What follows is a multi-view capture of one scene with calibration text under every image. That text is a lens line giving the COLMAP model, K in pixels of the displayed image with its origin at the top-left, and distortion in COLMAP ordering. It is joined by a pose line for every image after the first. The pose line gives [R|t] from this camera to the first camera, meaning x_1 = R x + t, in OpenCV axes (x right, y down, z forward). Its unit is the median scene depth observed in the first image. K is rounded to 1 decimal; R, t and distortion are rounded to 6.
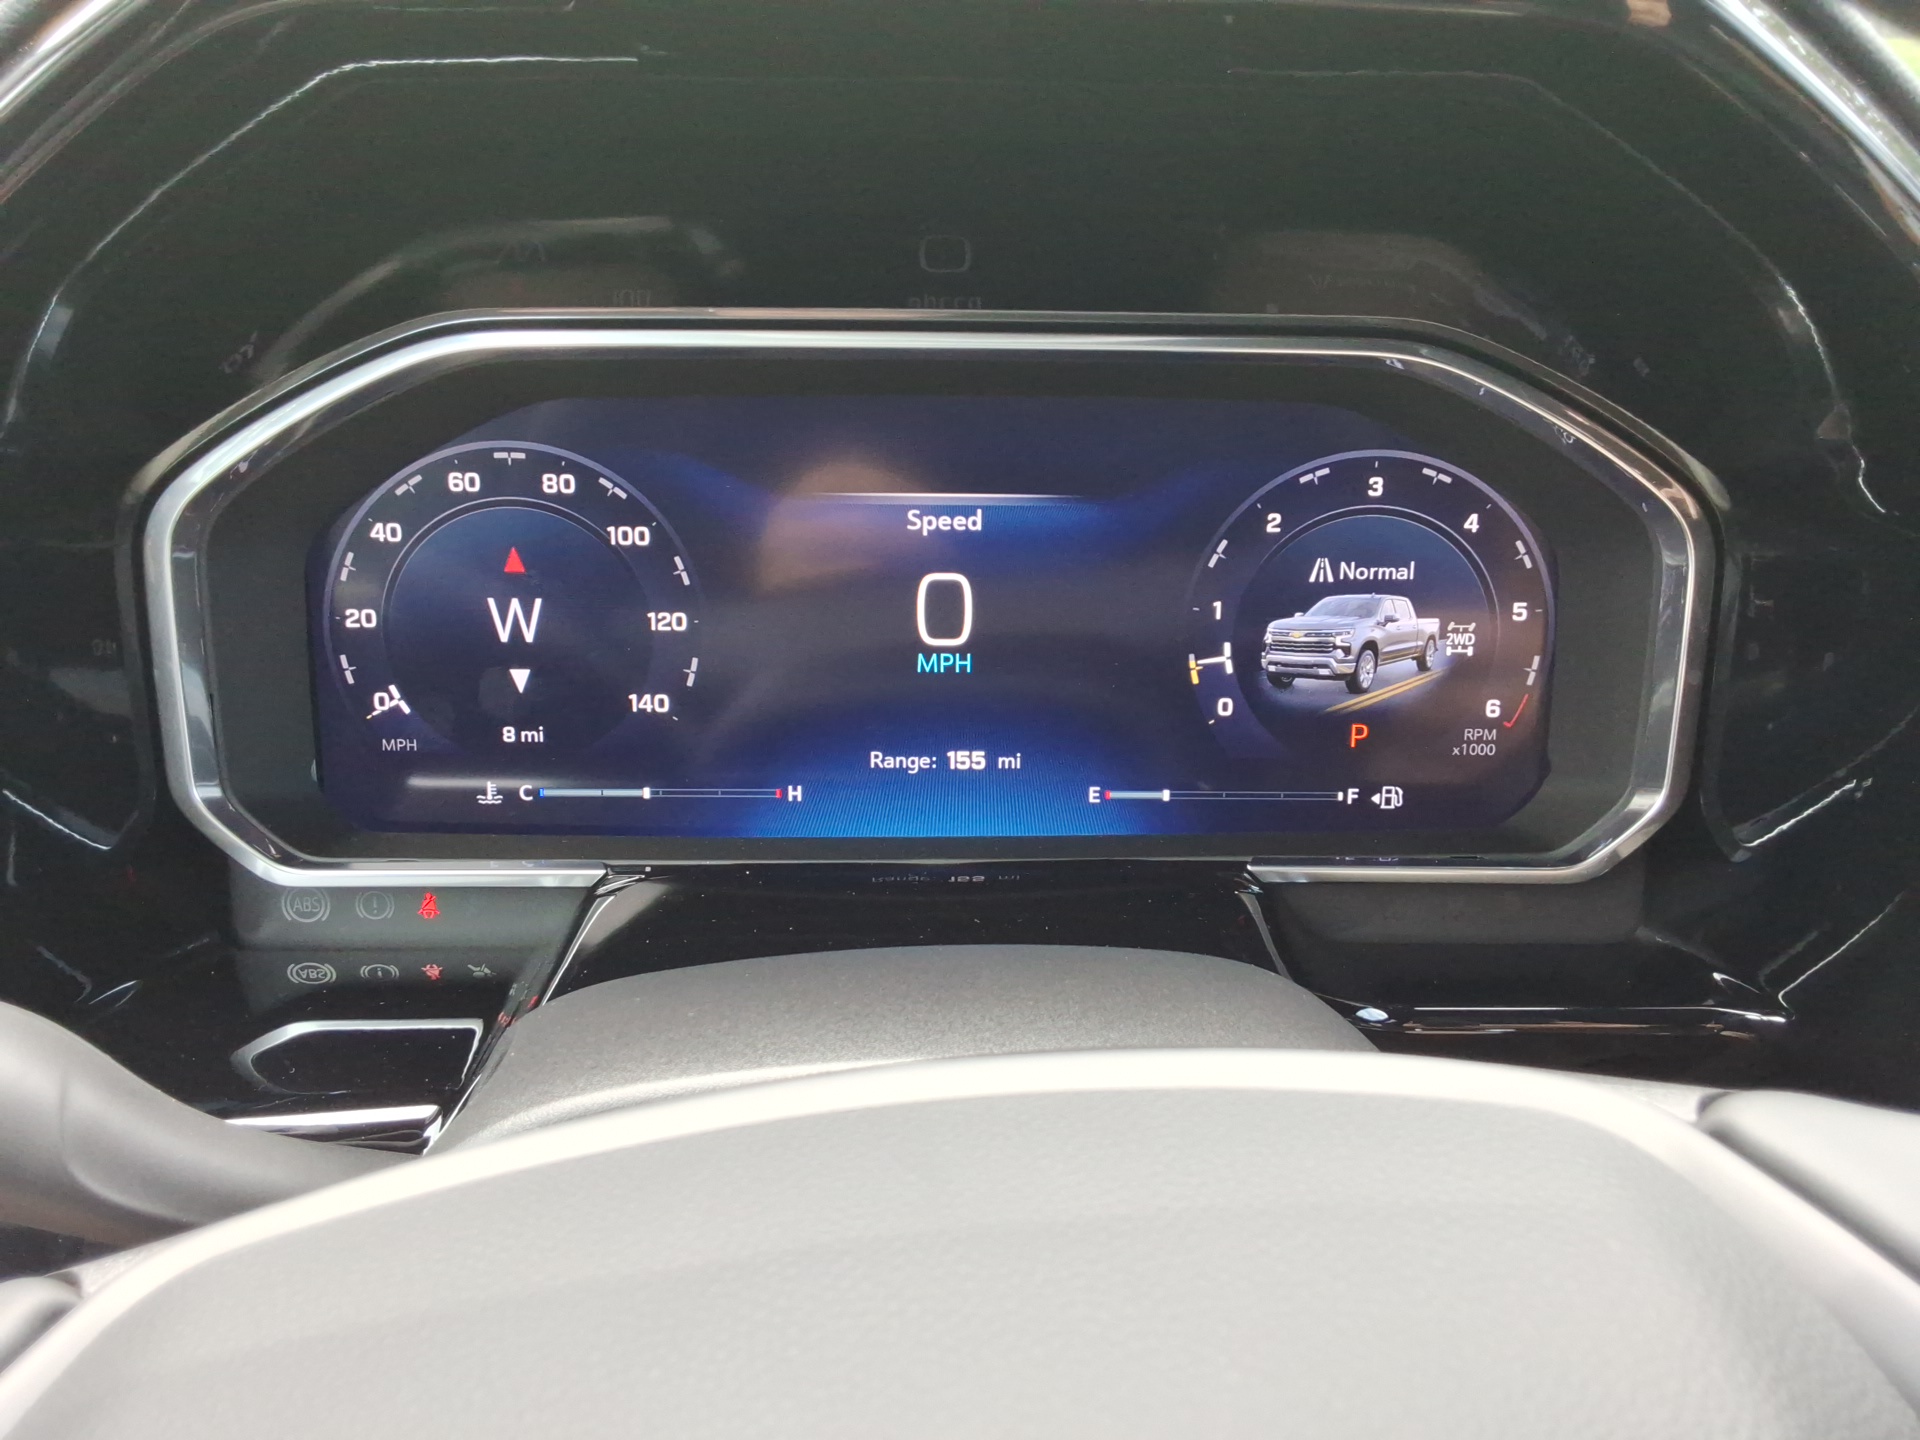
lens RADIAL K [[1535.4, 0, 960.8], [0, 1535.4, 709.0], [0, 0, 1]] dist [0.102495, -0.156756]
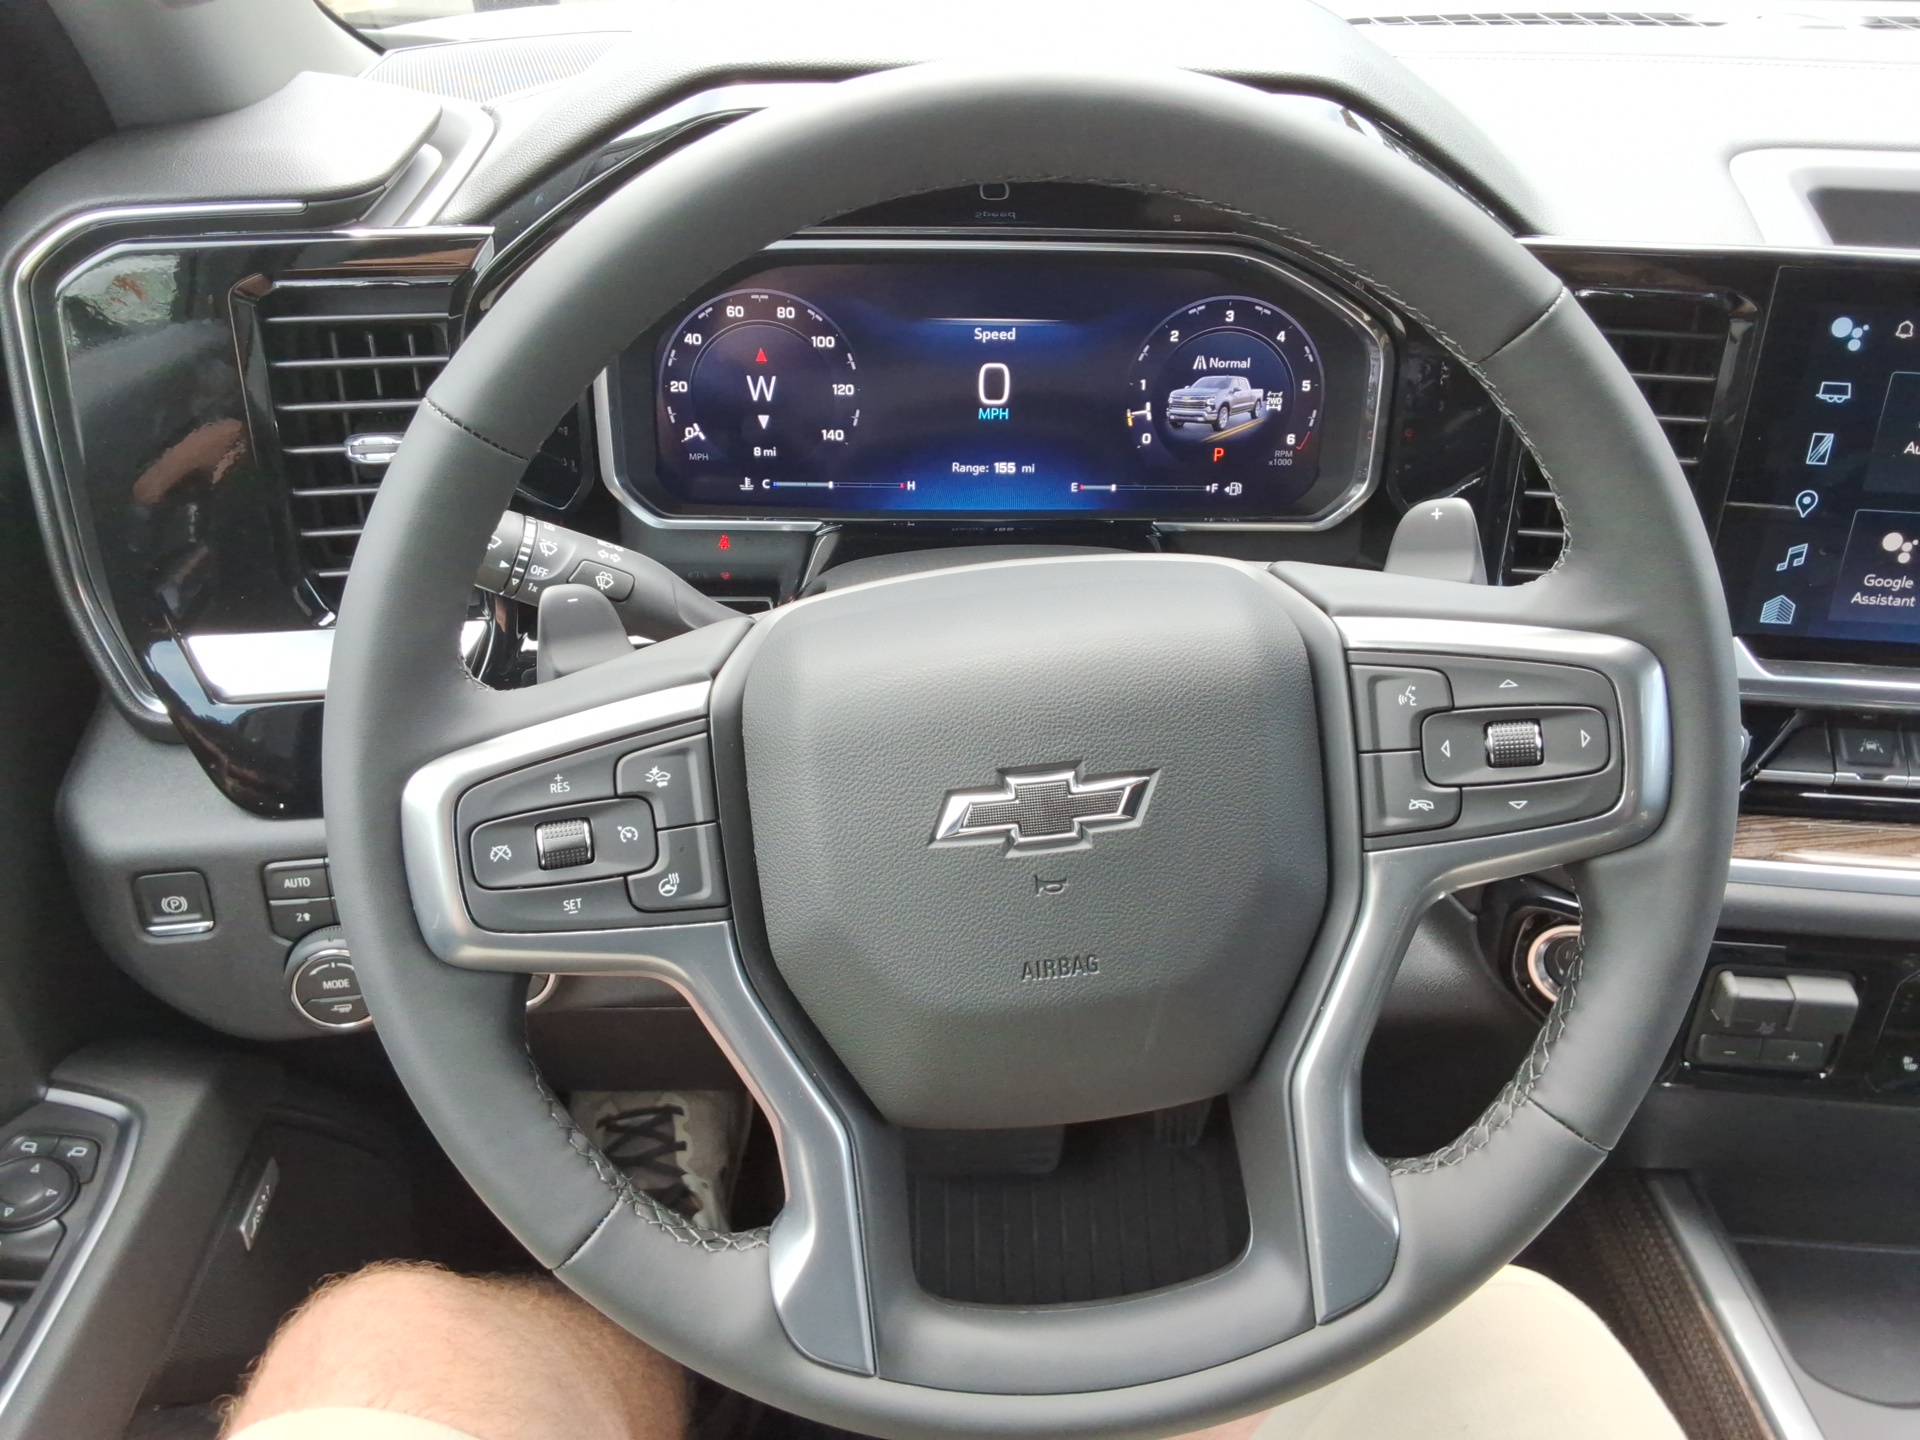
lens RADIAL K [[1535.4, 0, 969.8], [0, 1535.4, 700.7], [0, 0, 1]] dist [0.102495, -0.156756]
pose [[0.999854, 0.001959, 0.016957, -0.069921], [-0.004621, 0.987364, 0.158401, 0.017269], [-0.016433, -0.158456, 0.987229, -0.871563]]
